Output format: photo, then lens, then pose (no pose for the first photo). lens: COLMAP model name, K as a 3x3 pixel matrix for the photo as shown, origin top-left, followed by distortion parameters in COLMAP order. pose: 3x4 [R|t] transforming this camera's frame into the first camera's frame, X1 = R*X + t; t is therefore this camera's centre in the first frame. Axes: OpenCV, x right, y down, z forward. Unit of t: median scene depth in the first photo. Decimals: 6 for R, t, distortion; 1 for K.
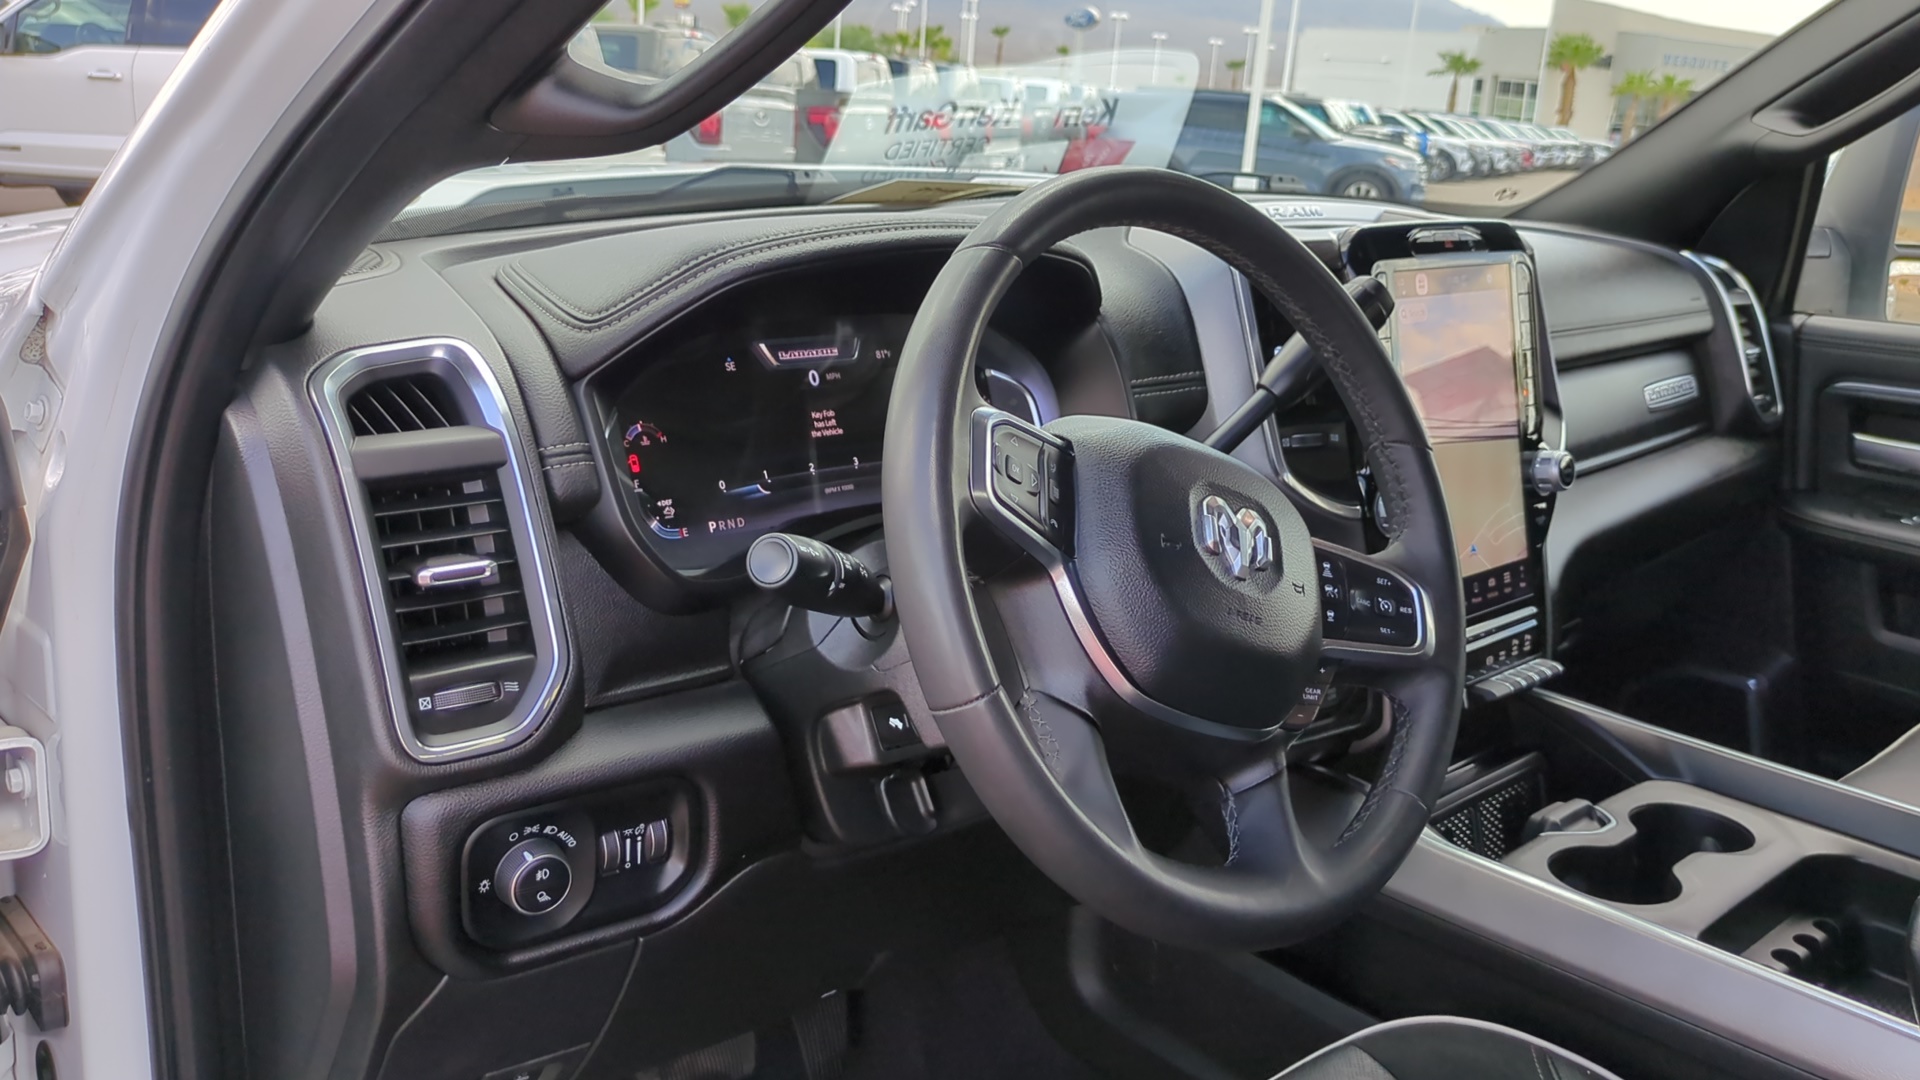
lens RADIAL K [[1676.7, 0, 980.5], [0, 1676.7, 537.1], [0, 0, 1]] dist [0.058057, -0.058165]
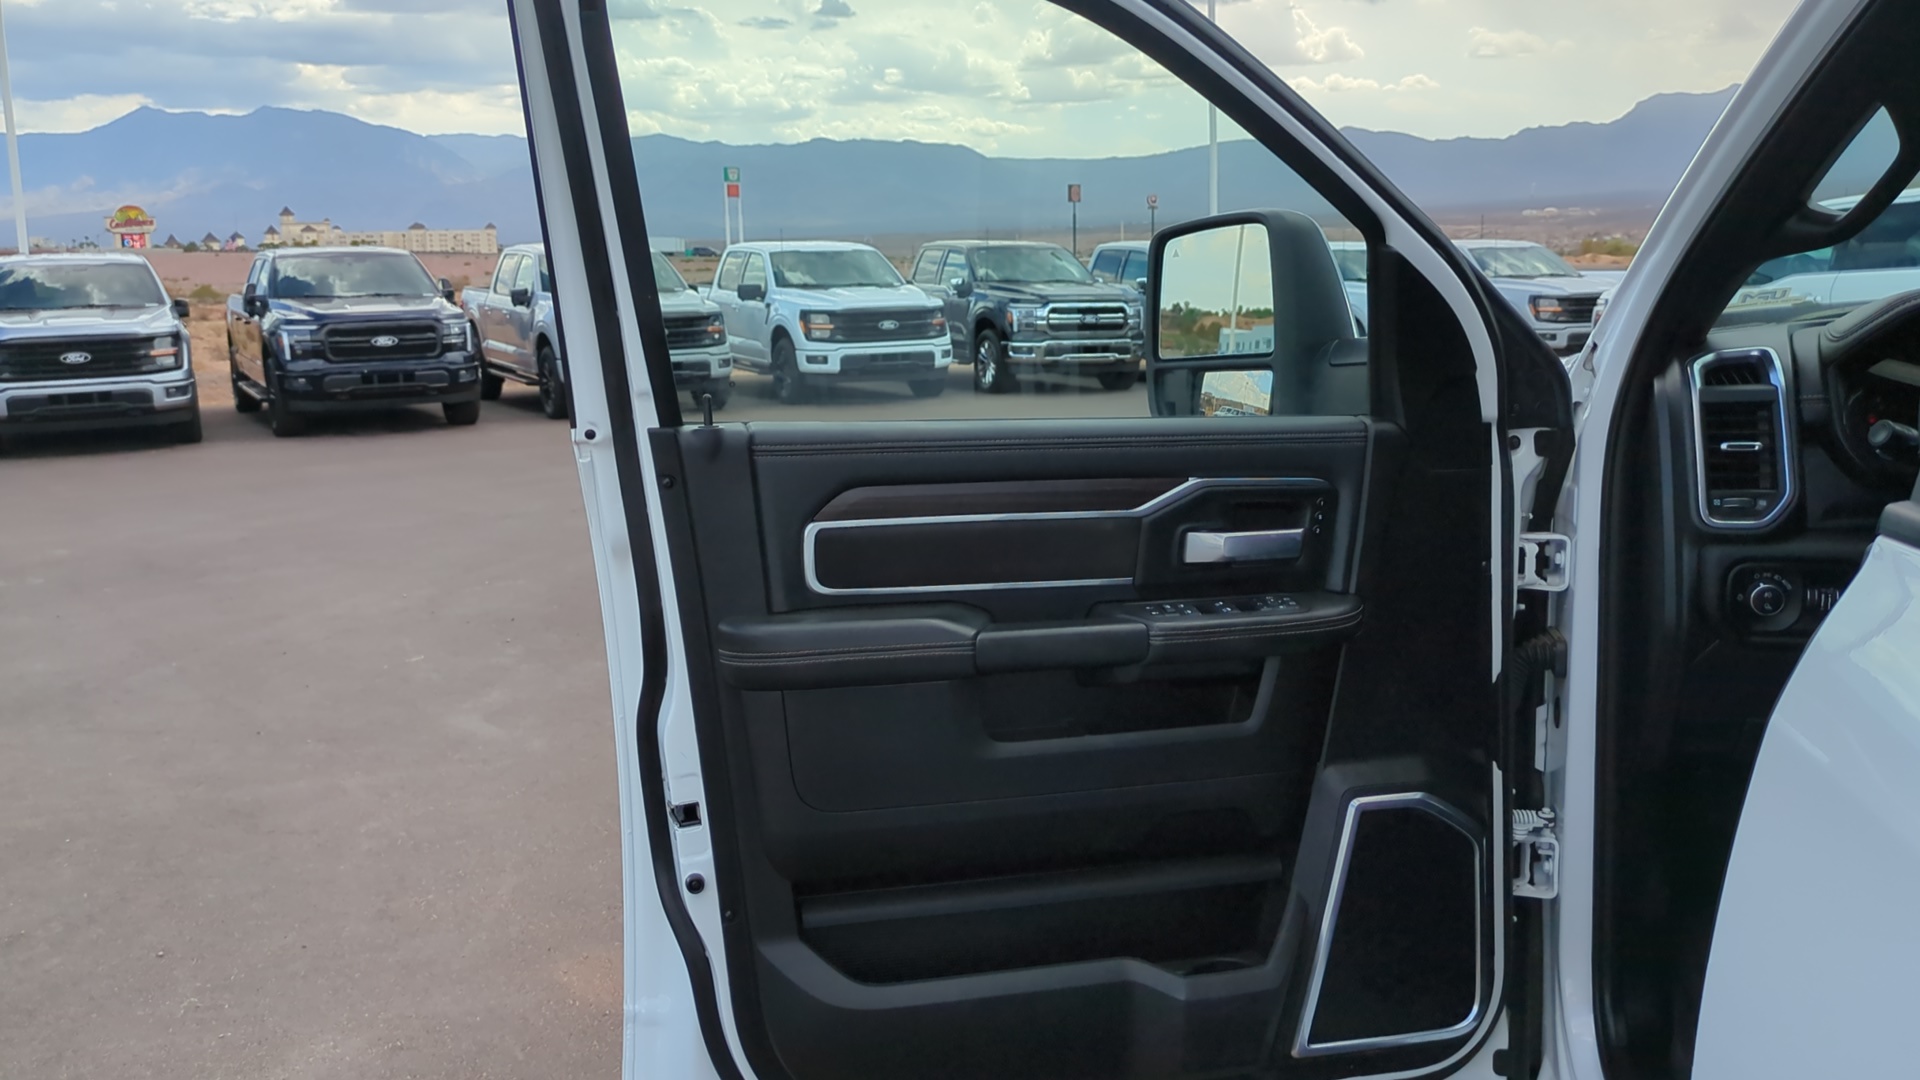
lens RADIAL K [[1676.7, 0, 980.5], [0, 1676.7, 537.1], [0, 0, 1]] dist [0.058057, -0.058165]
pose [[0.603528, 0.049014, -0.795834, 0.801254], [-0.151788, 0.986919, -0.054327, 0.386819], [0.782761, 0.153586, 0.603072, -1.013838]]
